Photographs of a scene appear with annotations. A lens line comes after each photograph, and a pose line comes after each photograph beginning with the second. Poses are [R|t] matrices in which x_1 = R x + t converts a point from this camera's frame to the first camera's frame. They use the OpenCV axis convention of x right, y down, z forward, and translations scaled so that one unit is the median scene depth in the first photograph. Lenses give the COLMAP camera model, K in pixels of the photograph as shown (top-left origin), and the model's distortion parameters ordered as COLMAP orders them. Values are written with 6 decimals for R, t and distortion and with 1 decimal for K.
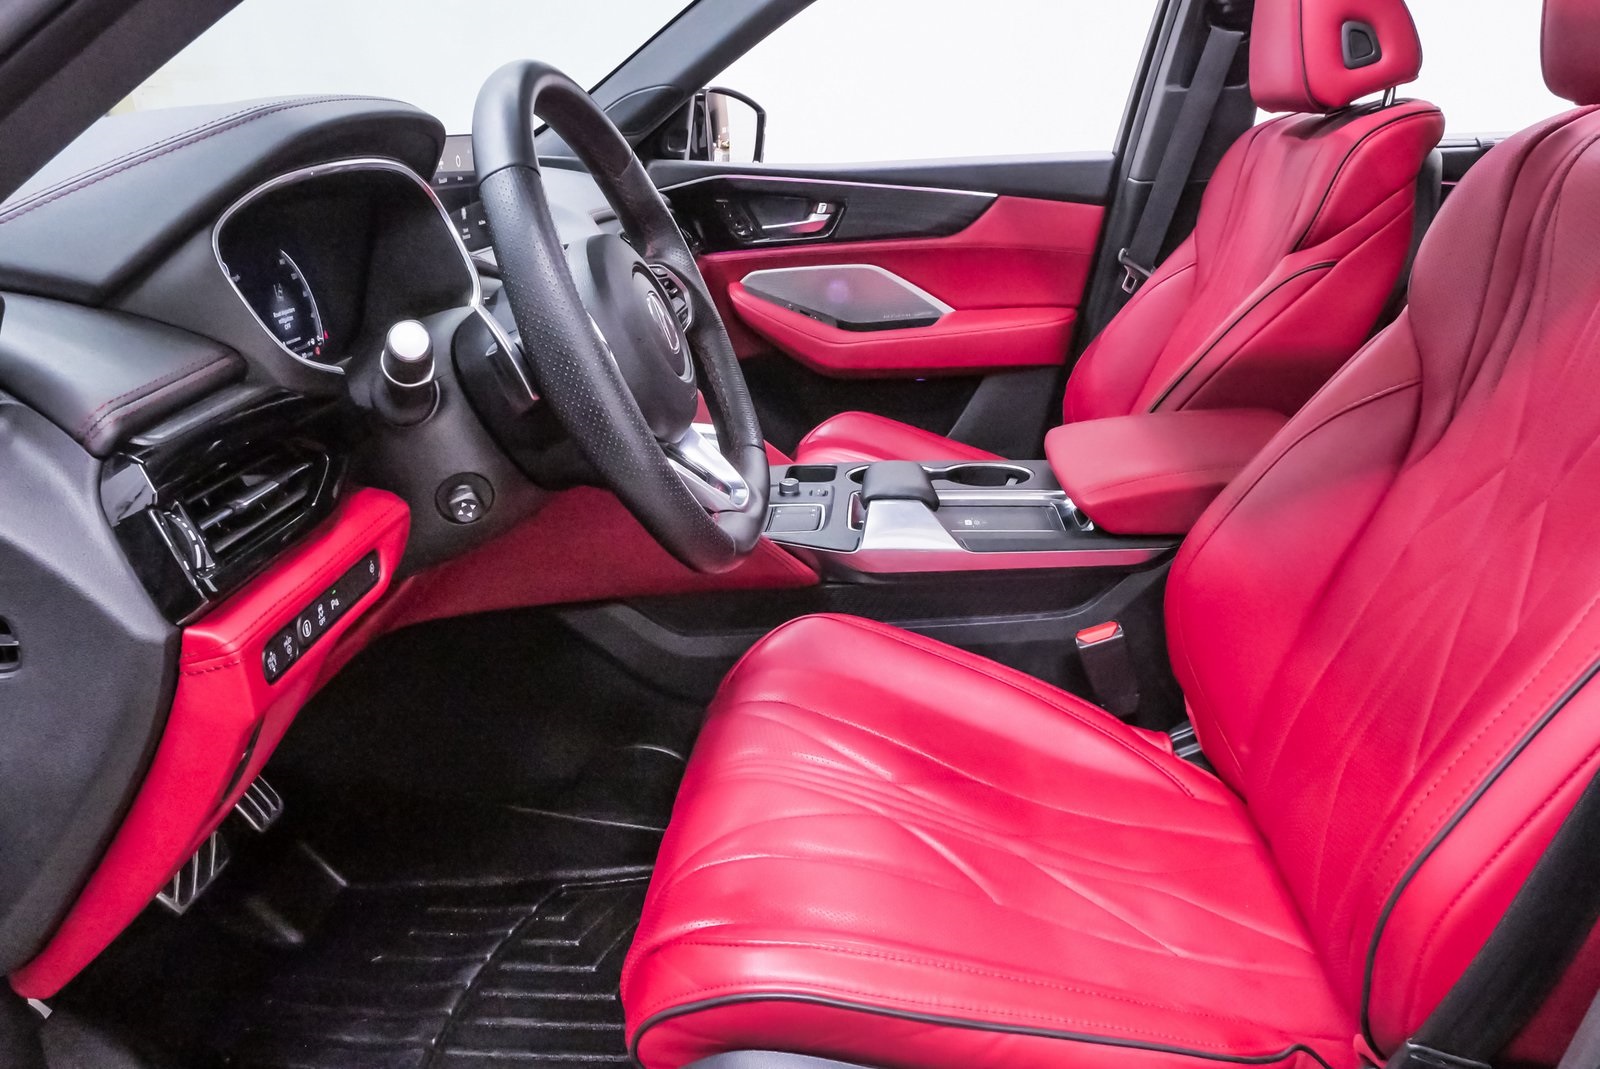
lens RADIAL K [[1149.3, 0, 800.0], [0, 1149.3, 534.5], [0, 0, 1]] dist [-0.036743, 0.005879]
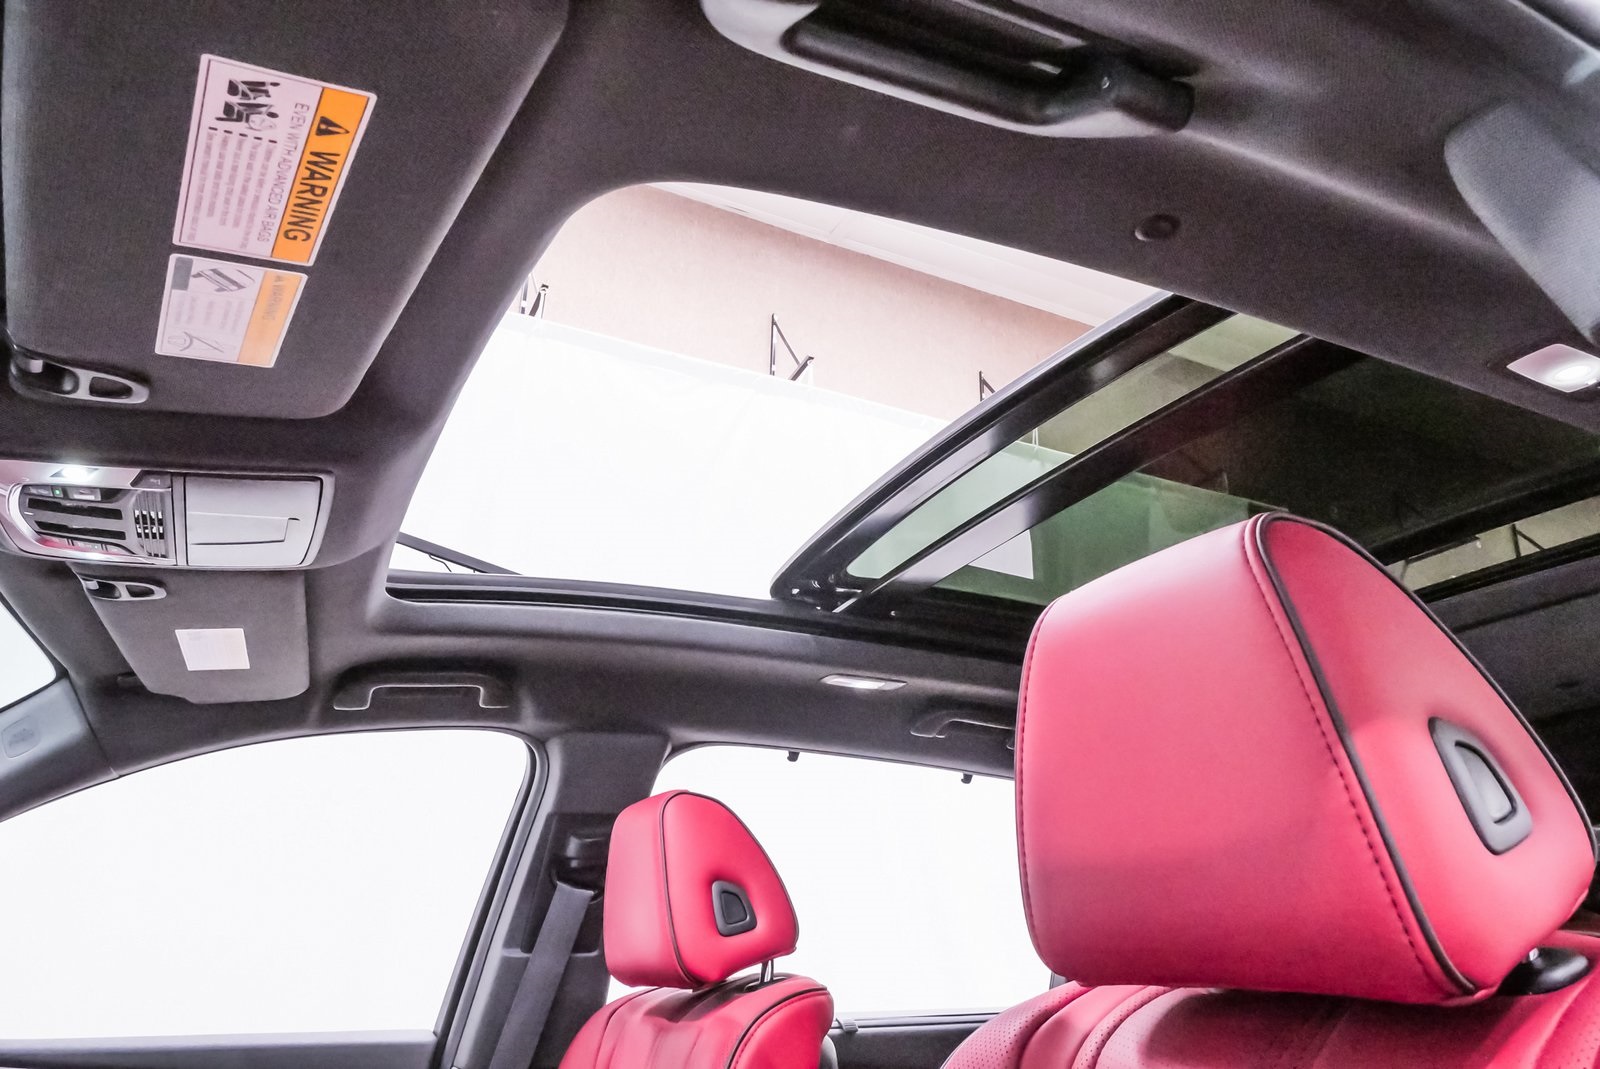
lens RADIAL K [[1149.3, 0, 800.0], [0, 1149.3, 534.5], [0, 0, 1]] dist [-0.036743, 0.005879]
pose [[0.858138, 0.220418, 0.463697, 0.066806], [0.144865, 0.762508, -0.630552, -0.084361], [-0.492558, 0.608274, 0.622406, 0.233383]]
